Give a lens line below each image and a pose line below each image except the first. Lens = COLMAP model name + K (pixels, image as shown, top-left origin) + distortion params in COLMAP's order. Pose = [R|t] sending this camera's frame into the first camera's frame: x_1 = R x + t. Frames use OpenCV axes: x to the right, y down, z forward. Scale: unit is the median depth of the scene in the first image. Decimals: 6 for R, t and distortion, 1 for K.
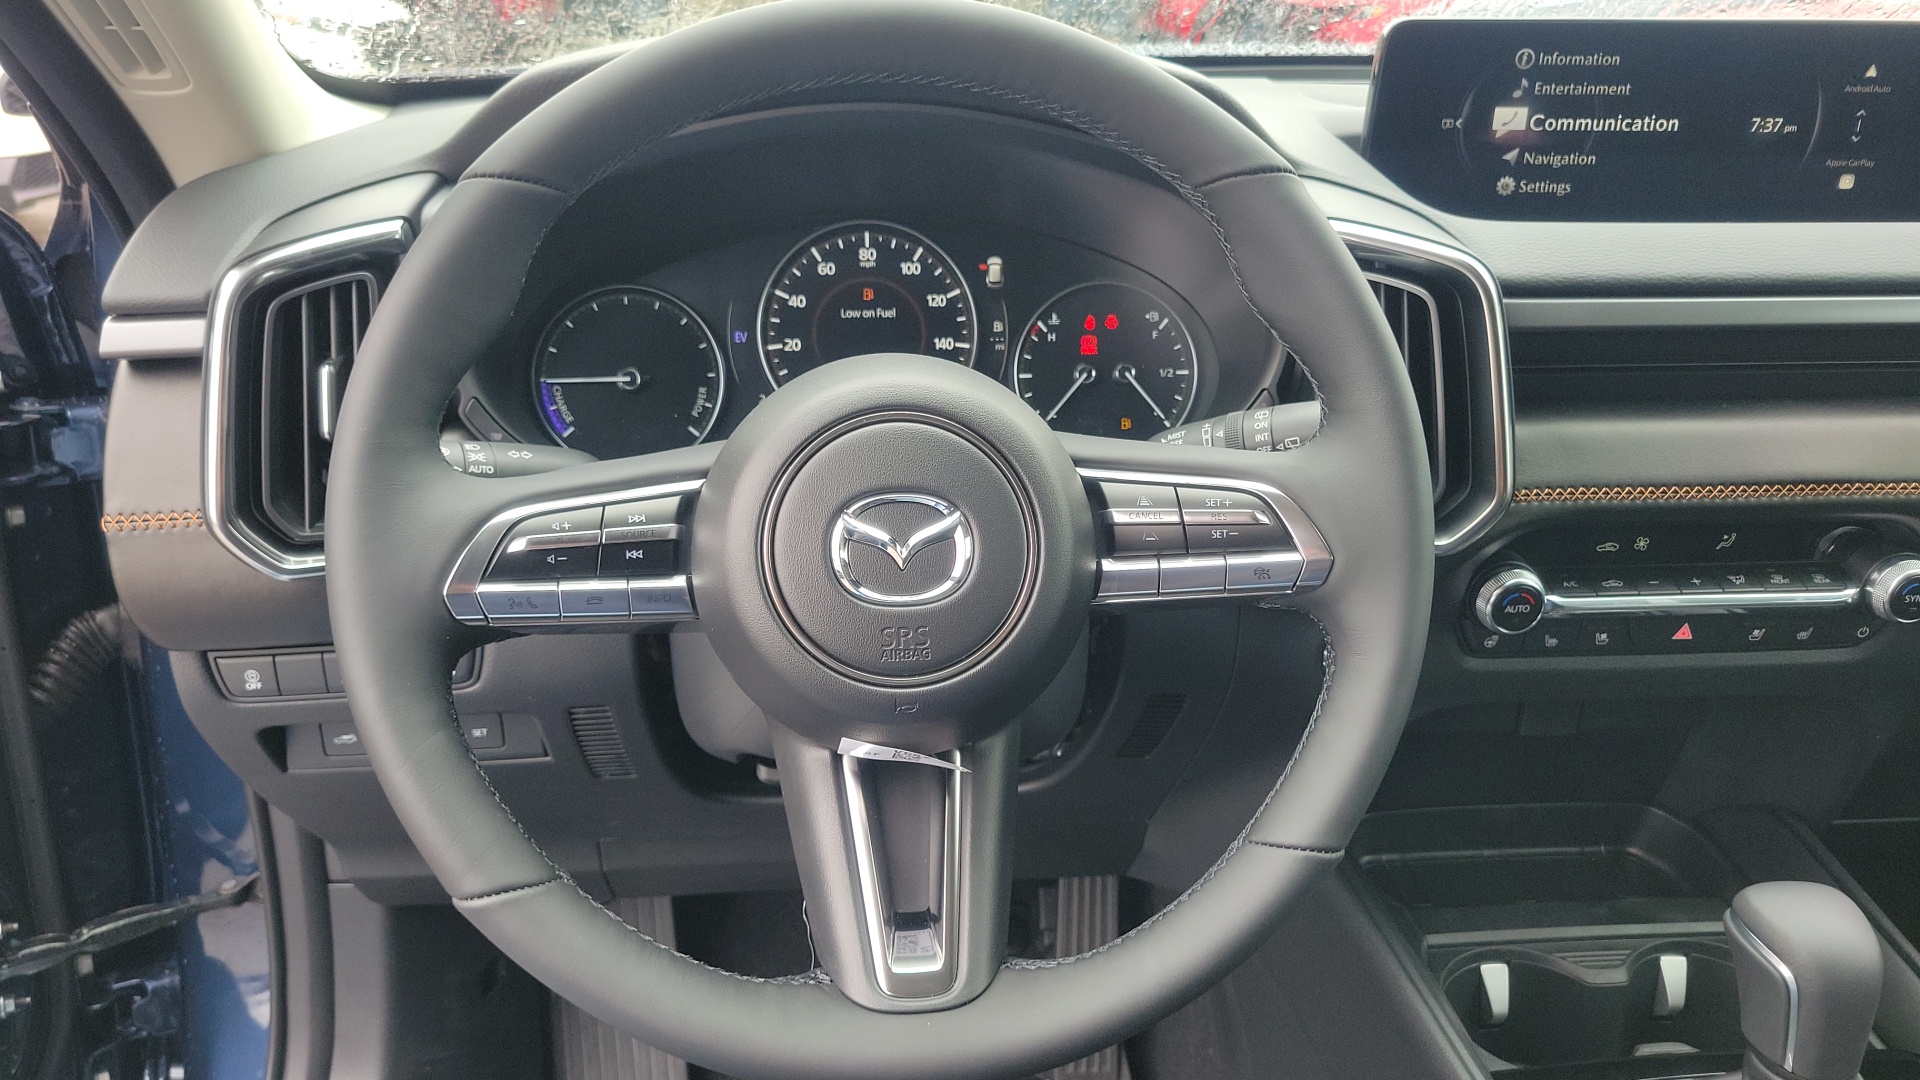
lens RADIAL K [[1457.0, 0, 954.6], [0, 1457.0, 544.5], [0, 0, 1]] dist [0.021245, -0.010398]
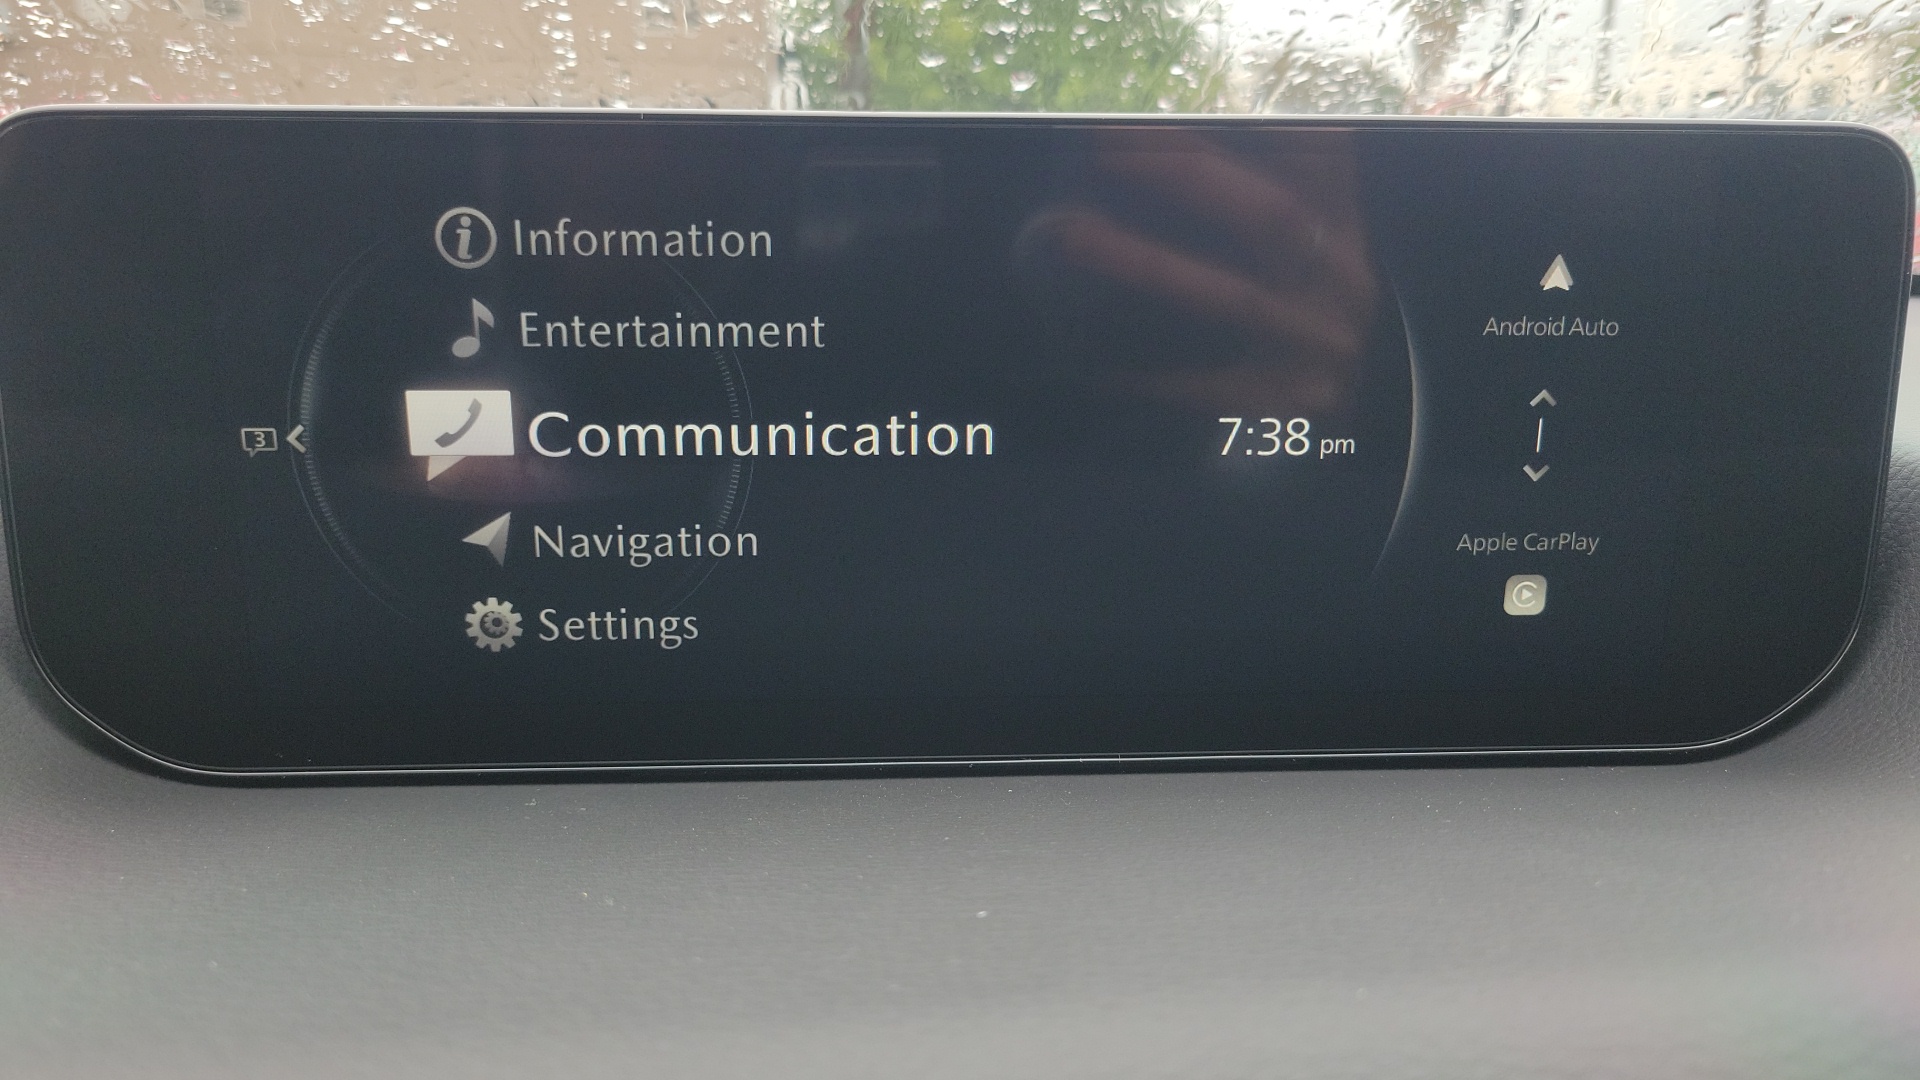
lens RADIAL K [[1443.6, 0, 960.8], [0, 1443.6, 536.1], [0, 0, 1]] dist [0.033947, -0.008118]
pose [[0.997741, -0.017257, 0.064928, 0.478109], [0.026199, 0.989874, -0.139507, -0.227033], [-0.061863, 0.140893, 0.988090, 0.709370]]
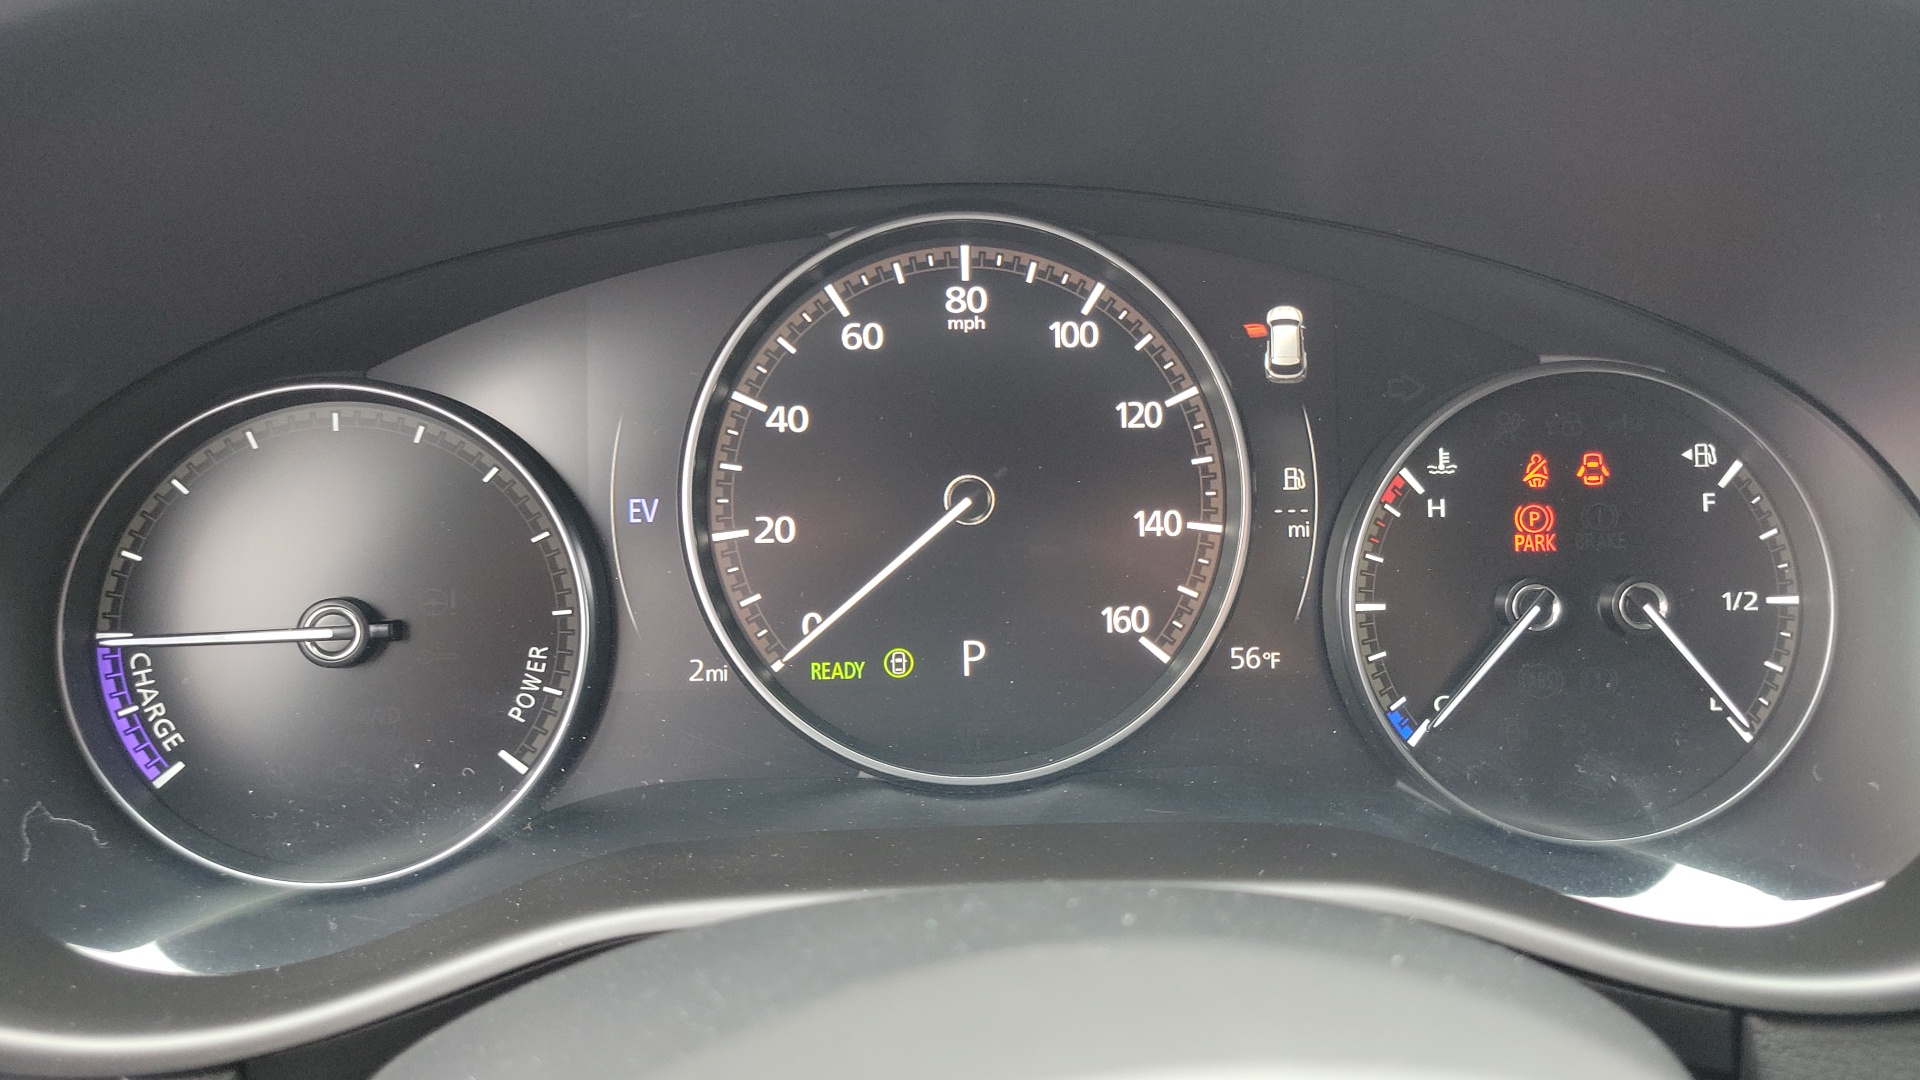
lens RADIAL K [[1457.0, 0, 954.6], [0, 1457.0, 544.5], [0, 0, 1]] dist [0.021245, -0.010398]
pose [[0.999657, 0.001751, -0.026143, -0.052932], [-0.002603, 0.999465, -0.032600, -0.120611], [0.026072, 0.032657, 0.999127, 0.611887]]
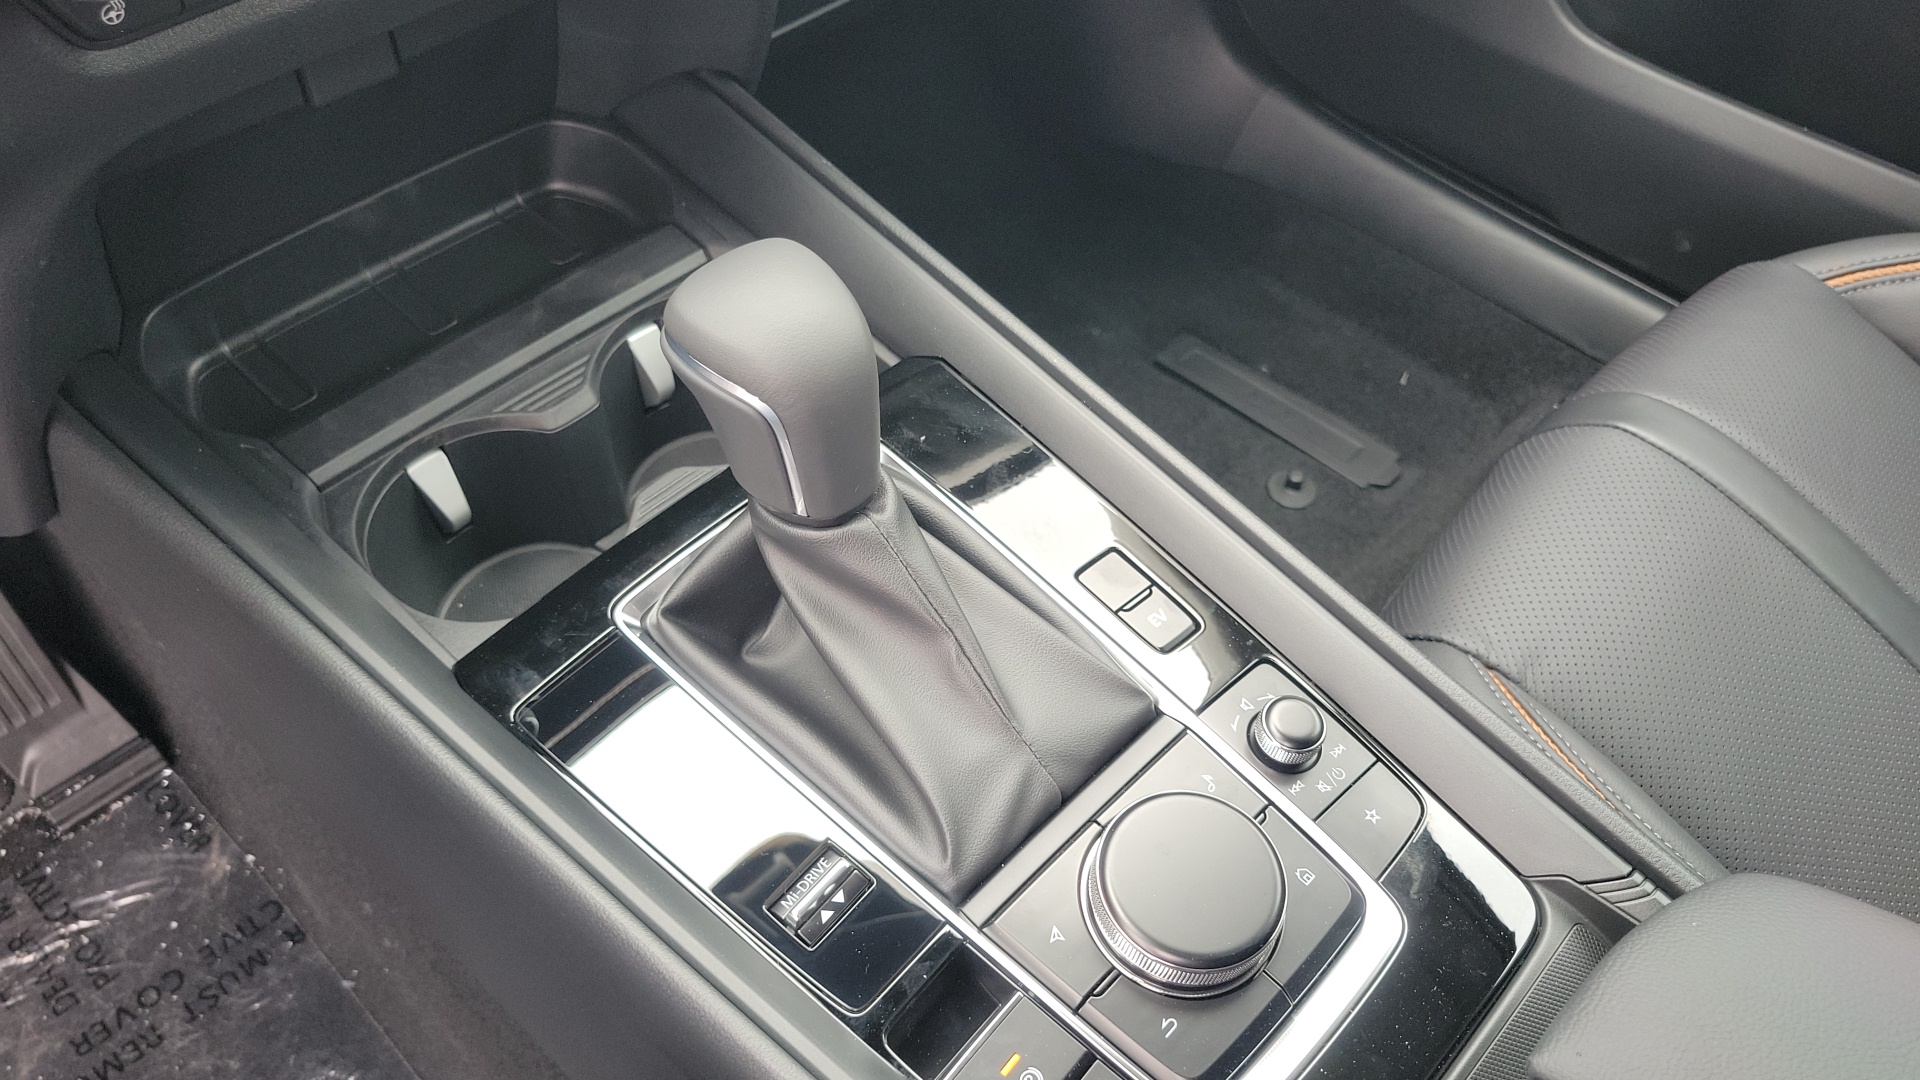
lens RADIAL K [[1457.0, 0, 954.6], [0, 1457.0, 544.5], [0, 0, 1]] dist [0.021245, -0.010398]
pose [[0.753536, -0.494658, 0.433009, 0.249706], [0.218817, 0.809827, 0.544334, 0.003212], [-0.619922, -0.315426, 0.718473, 0.358553]]
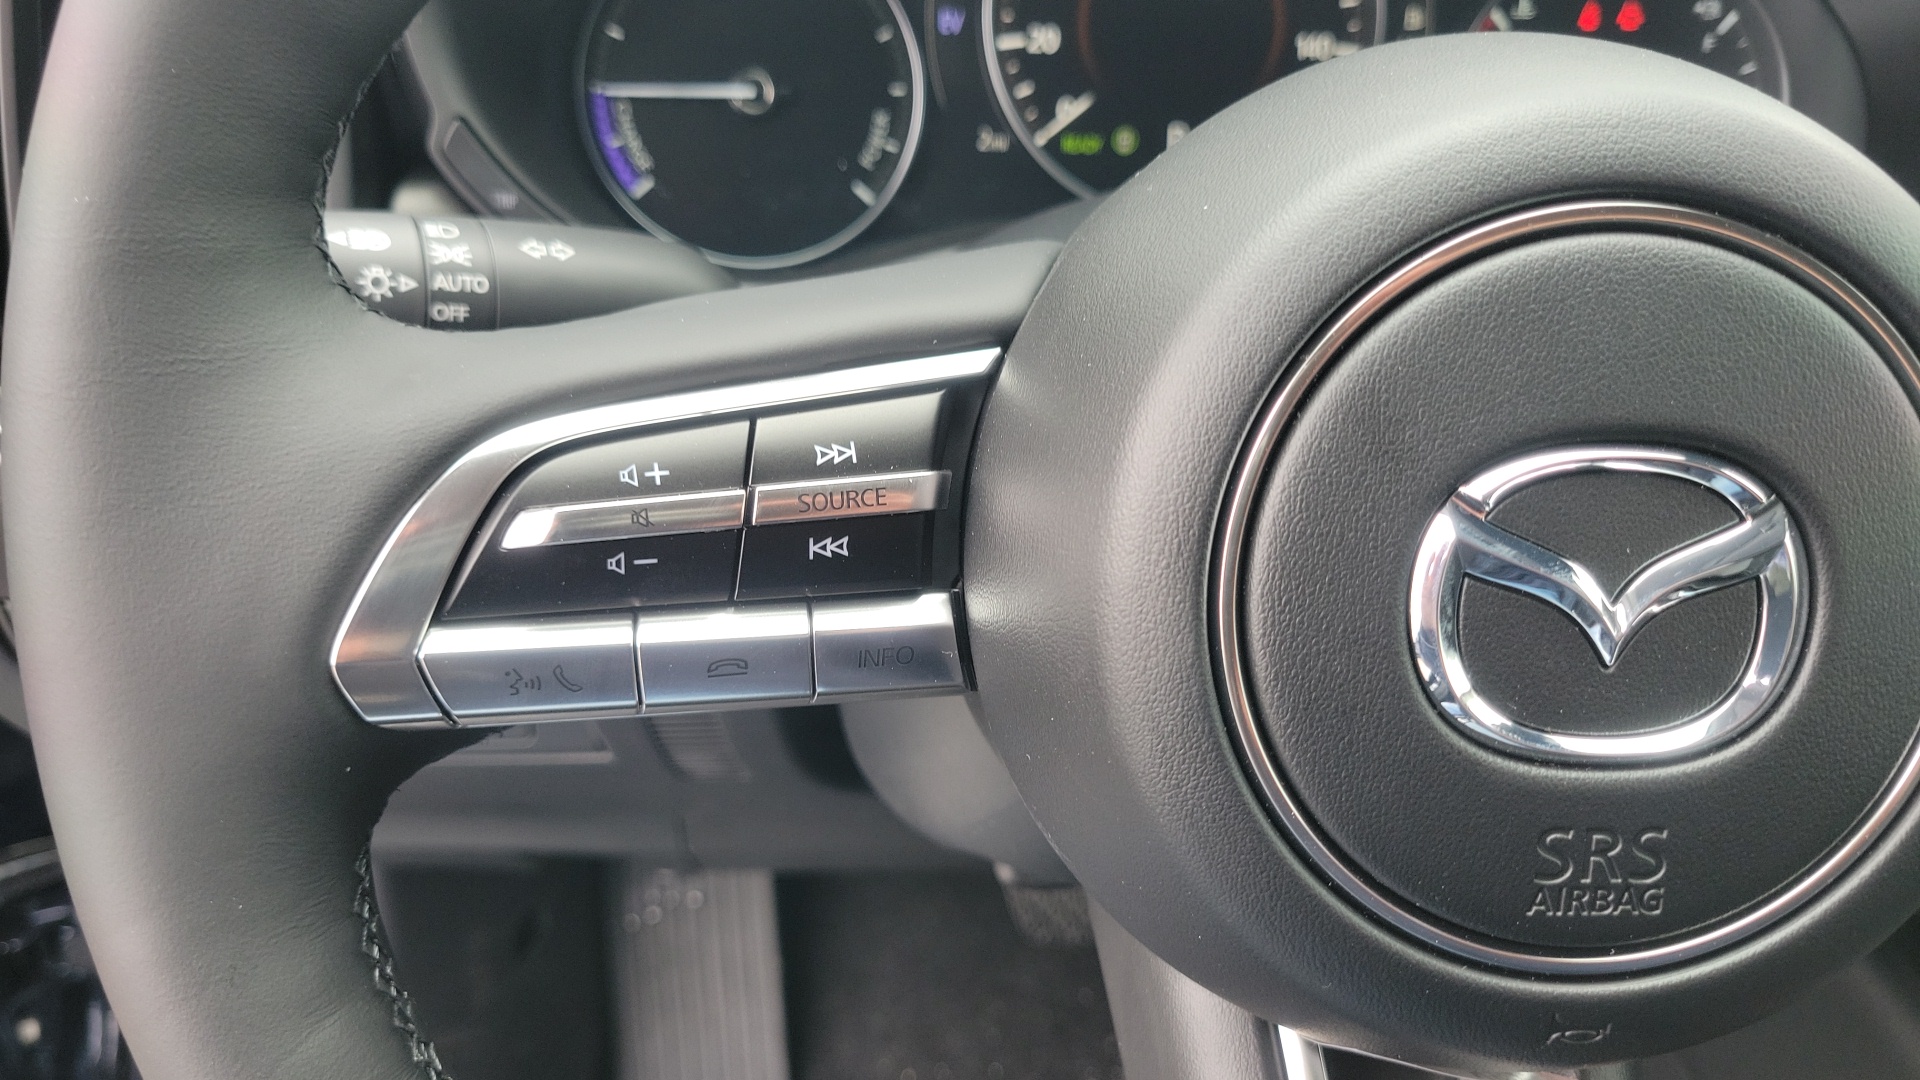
lens RADIAL K [[1505.4, 0, 959.3], [0, 1505.4, 570.9], [0, 0, 1]] dist [-0.004005, -0.001689]
pose [[0.998217, 0.047471, -0.036179, -0.113333], [-0.040226, 0.982882, 0.179793, -0.040455], [0.044095, -0.178017, 0.983039, 0.404088]]
